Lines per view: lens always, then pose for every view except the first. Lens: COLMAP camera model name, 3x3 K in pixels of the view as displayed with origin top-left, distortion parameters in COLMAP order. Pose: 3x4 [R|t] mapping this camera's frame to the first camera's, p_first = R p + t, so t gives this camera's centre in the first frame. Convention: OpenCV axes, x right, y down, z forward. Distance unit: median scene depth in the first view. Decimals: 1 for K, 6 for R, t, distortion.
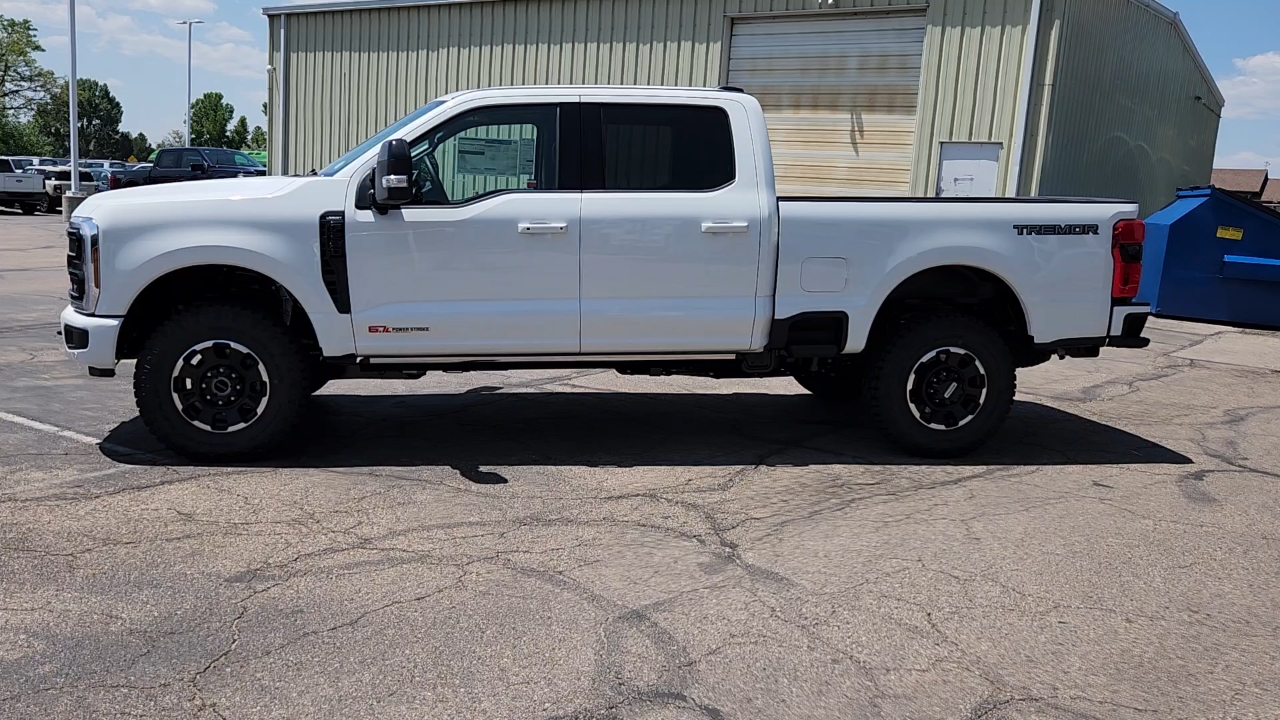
lens RADIAL K [[1083.1, 0, 630.9], [0, 1083.1, 364.0], [0, 0, 1]] dist [0.015948, 0.005685]
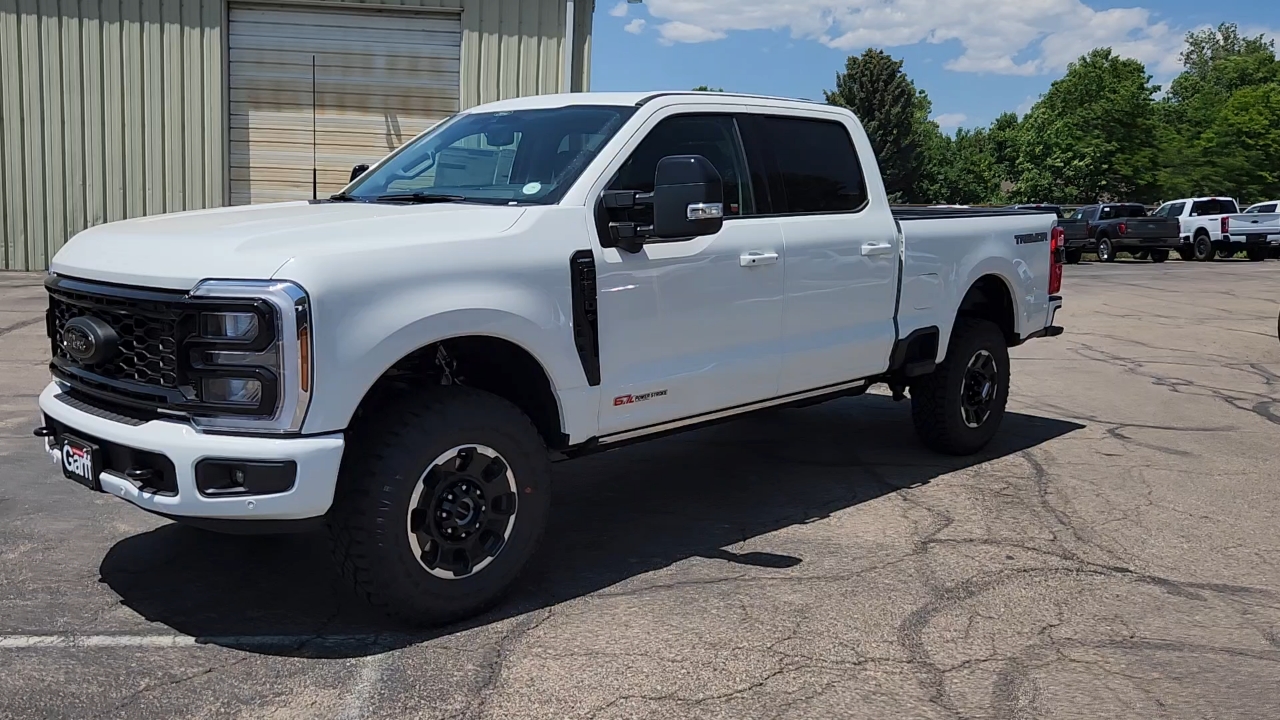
lens RADIAL K [[1083.1, 0, 630.9], [0, 1083.1, 364.0], [0, 0, 1]] dist [0.015948, 0.005685]
pose [[0.795607, -0.106428, 0.596391, -0.672894], [0.105880, 0.993724, 0.036085, -0.083380], [-0.596488, 0.034437, 0.801883, 0.368614]]
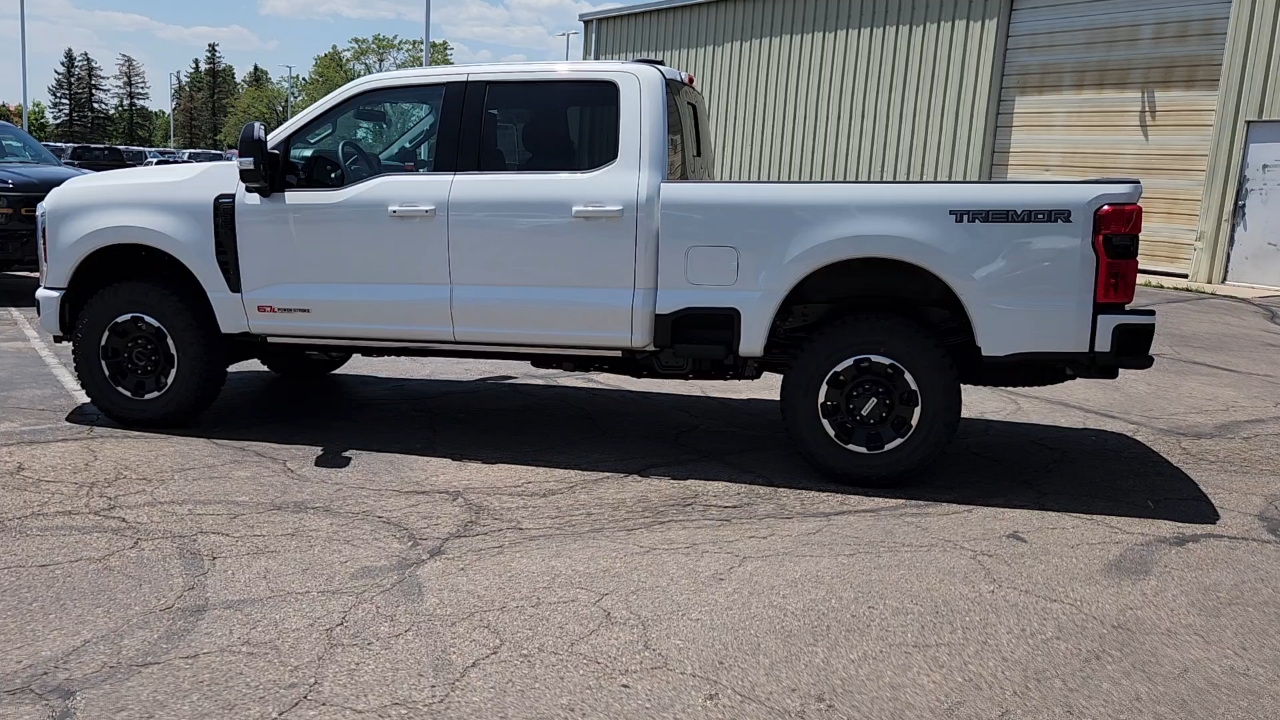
lens RADIAL K [[1083.1, 0, 630.9], [0, 1083.1, 364.0], [0, 0, 1]] dist [0.015948, 0.005685]
pose [[0.932817, 0.052426, -0.356516, 0.450858], [-0.052226, 0.998583, 0.010195, -0.008319], [0.356545, 0.009109, 0.934234, 0.158923]]
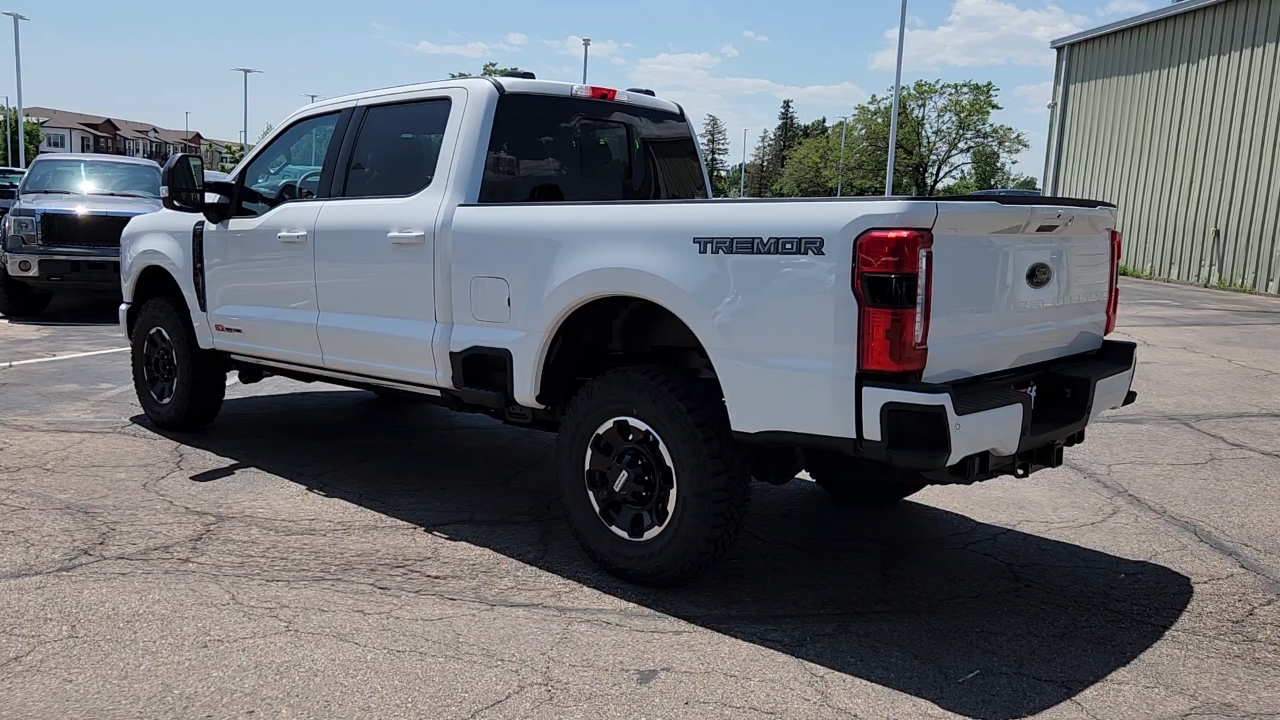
lens RADIAL K [[1087.8, 0, 634.2], [0, 1087.8, 359.8], [0, 0, 1]] dist [0.023385, -0.006682]
pose [[0.626973, 0.087379, -0.774125, 0.876081], [-0.125976, 0.991984, 0.009941, -0.062649], [0.768788, 0.091288, 0.632955, 0.612332]]
